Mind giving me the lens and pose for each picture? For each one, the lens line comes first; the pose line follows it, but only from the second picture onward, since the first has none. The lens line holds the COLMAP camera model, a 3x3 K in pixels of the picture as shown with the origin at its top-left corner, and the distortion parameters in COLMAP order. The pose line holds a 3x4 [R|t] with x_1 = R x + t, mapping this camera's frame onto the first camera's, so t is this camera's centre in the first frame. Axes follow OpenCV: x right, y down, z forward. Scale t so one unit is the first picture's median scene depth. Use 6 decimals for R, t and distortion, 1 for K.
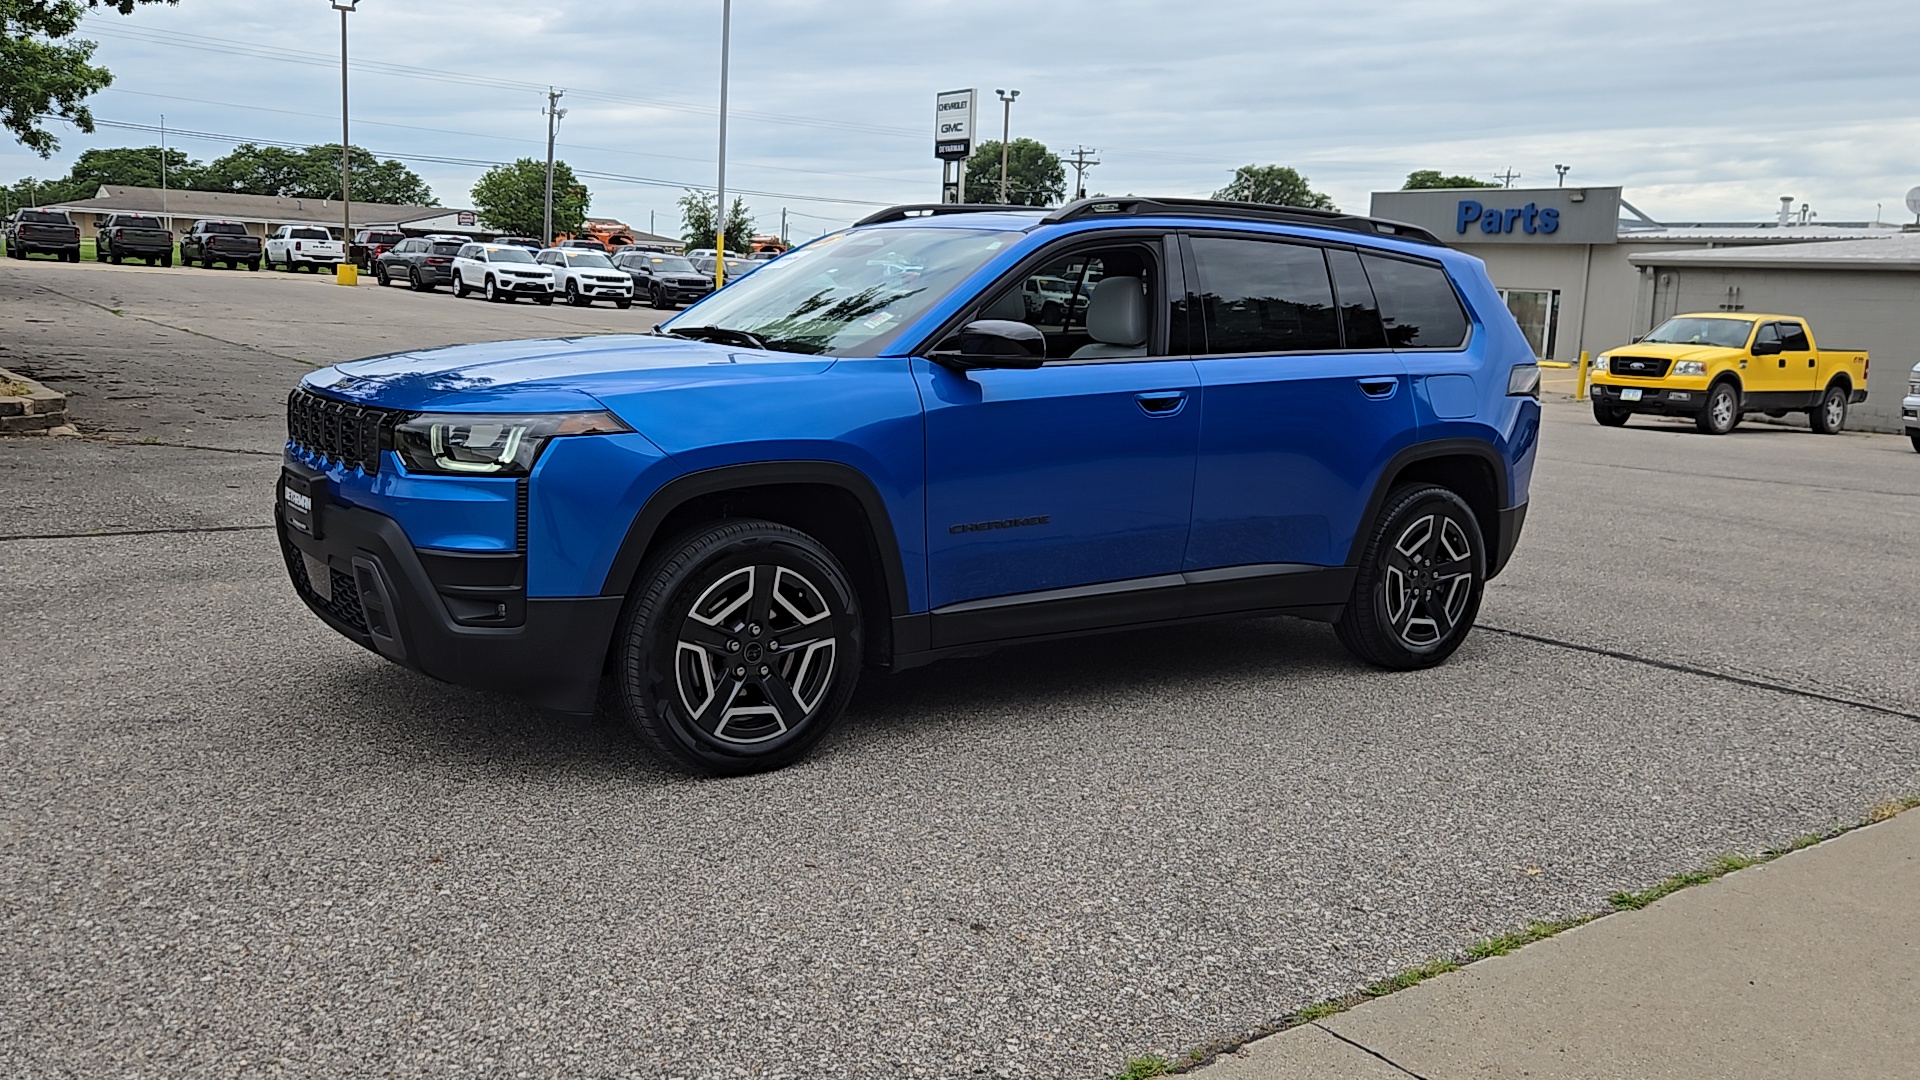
lens RADIAL K [[1597.5, 0, 950.8], [0, 1597.5, 542.3], [0, 0, 1]] dist [0.011718, -0.006413]
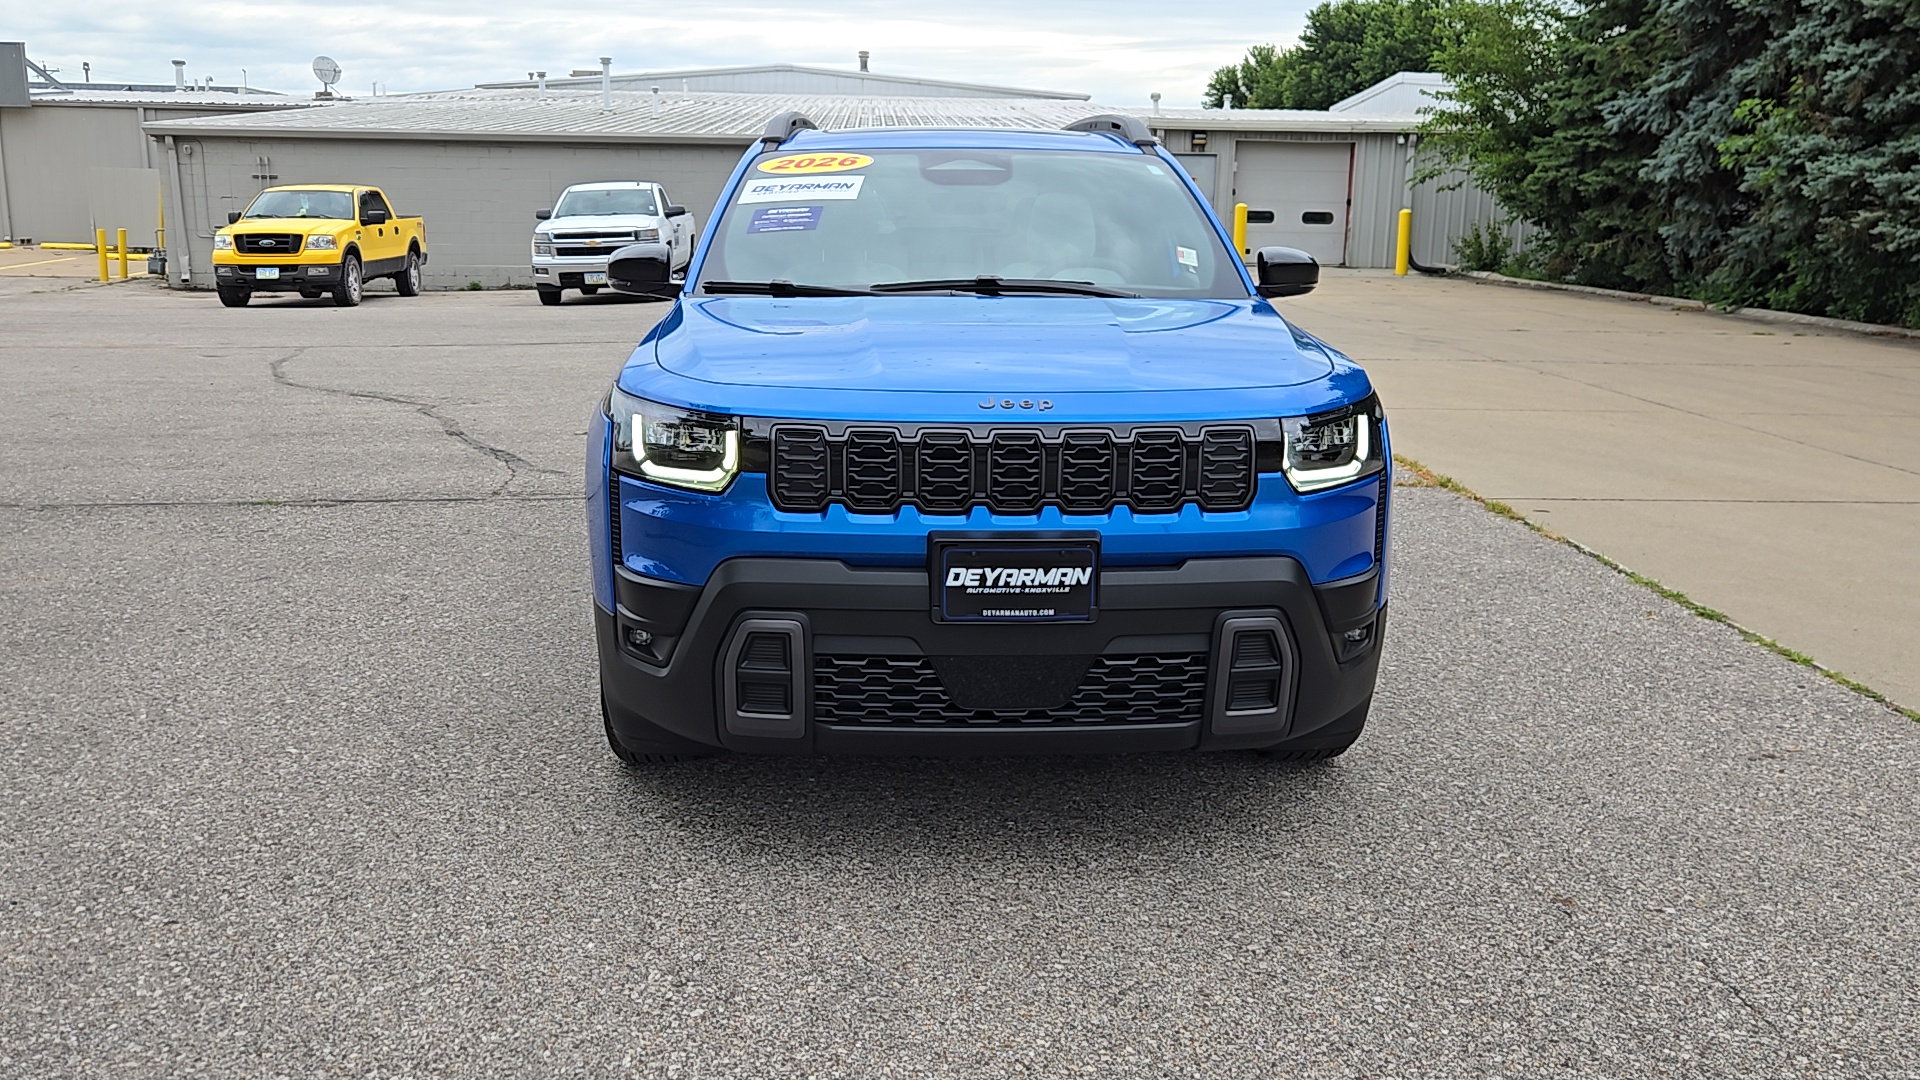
lens RADIAL K [[1597.5, 0, 954.5], [0, 1597.5, 537.7], [0, 0, 1]] dist [0.011718, -0.006413]
pose [[0.536743, -0.212753, 0.816482, -0.181349], [0.145204, 0.976541, 0.159005, -0.029396], [-0.831157, 0.033212, 0.555045, 0.117695]]
